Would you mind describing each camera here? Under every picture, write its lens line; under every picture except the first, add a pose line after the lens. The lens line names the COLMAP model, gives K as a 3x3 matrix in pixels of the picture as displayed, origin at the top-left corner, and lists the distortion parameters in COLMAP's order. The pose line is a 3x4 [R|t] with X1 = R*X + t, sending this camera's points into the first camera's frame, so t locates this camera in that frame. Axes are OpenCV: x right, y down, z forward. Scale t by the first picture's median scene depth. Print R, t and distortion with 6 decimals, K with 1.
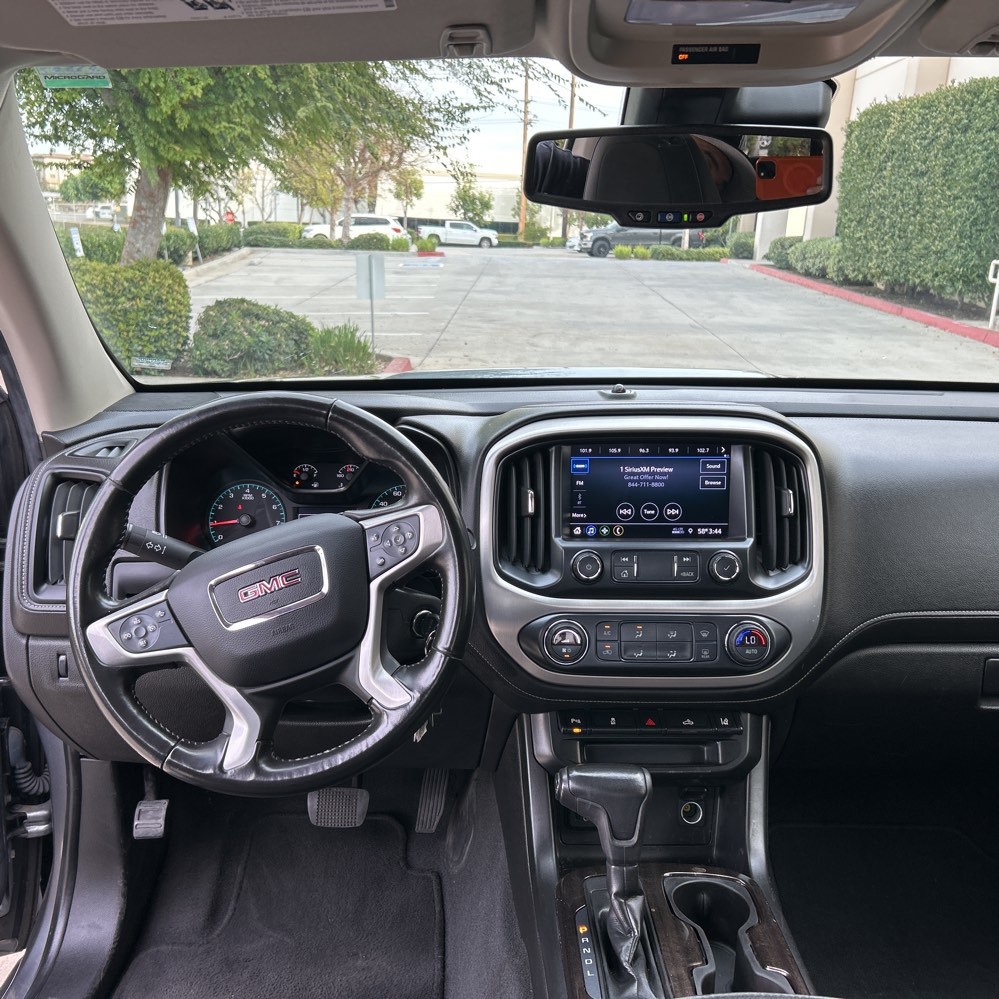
lens RADIAL K [[981.4, 0, 499.5], [0, 981.4, 499.5], [0, 0, 1]] dist [0.042986, -0.071208]
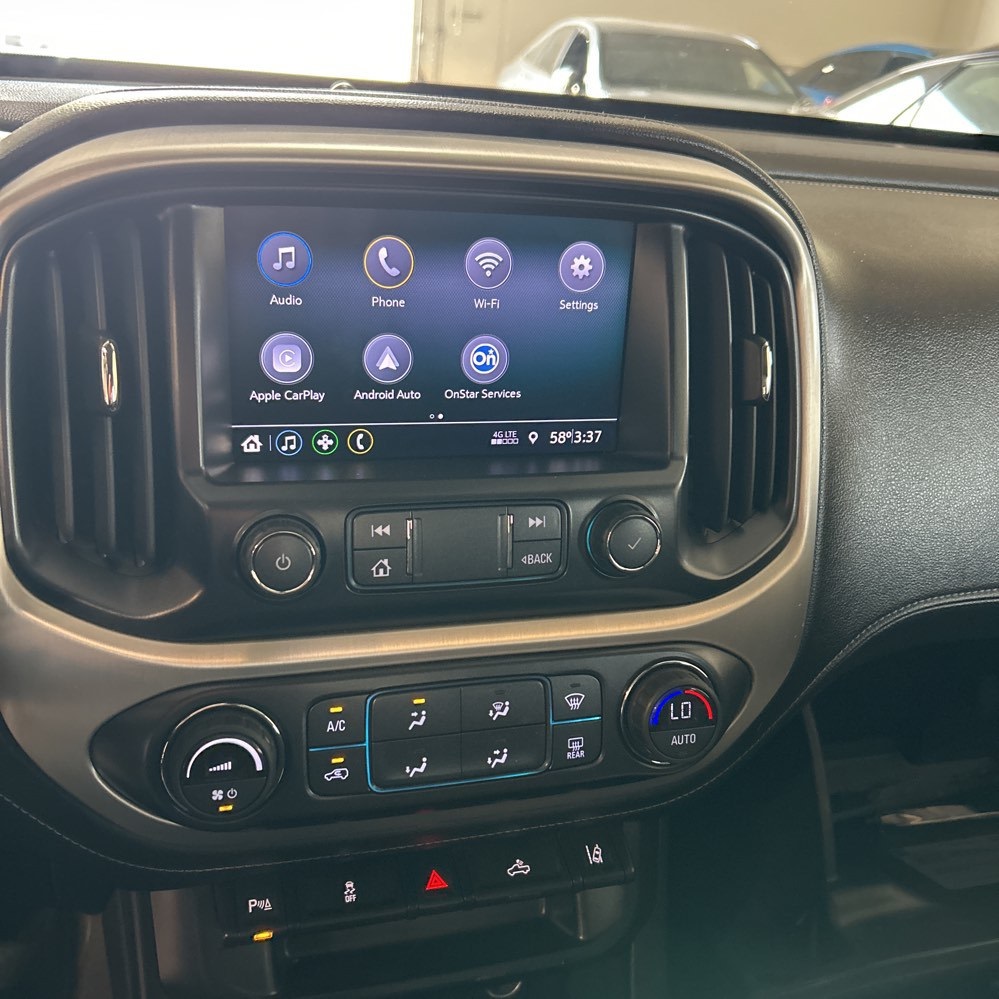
lens RADIAL K [[981.4, 0, 499.5], [0, 981.4, 499.5], [0, 0, 1]] dist [0.042986, -0.071208]
pose [[0.952142, -0.045100, 0.302311, 0.055532], [-0.031732, 0.969125, 0.244519, -0.044035], [-0.304005, -0.242410, 0.921313, 0.627372]]
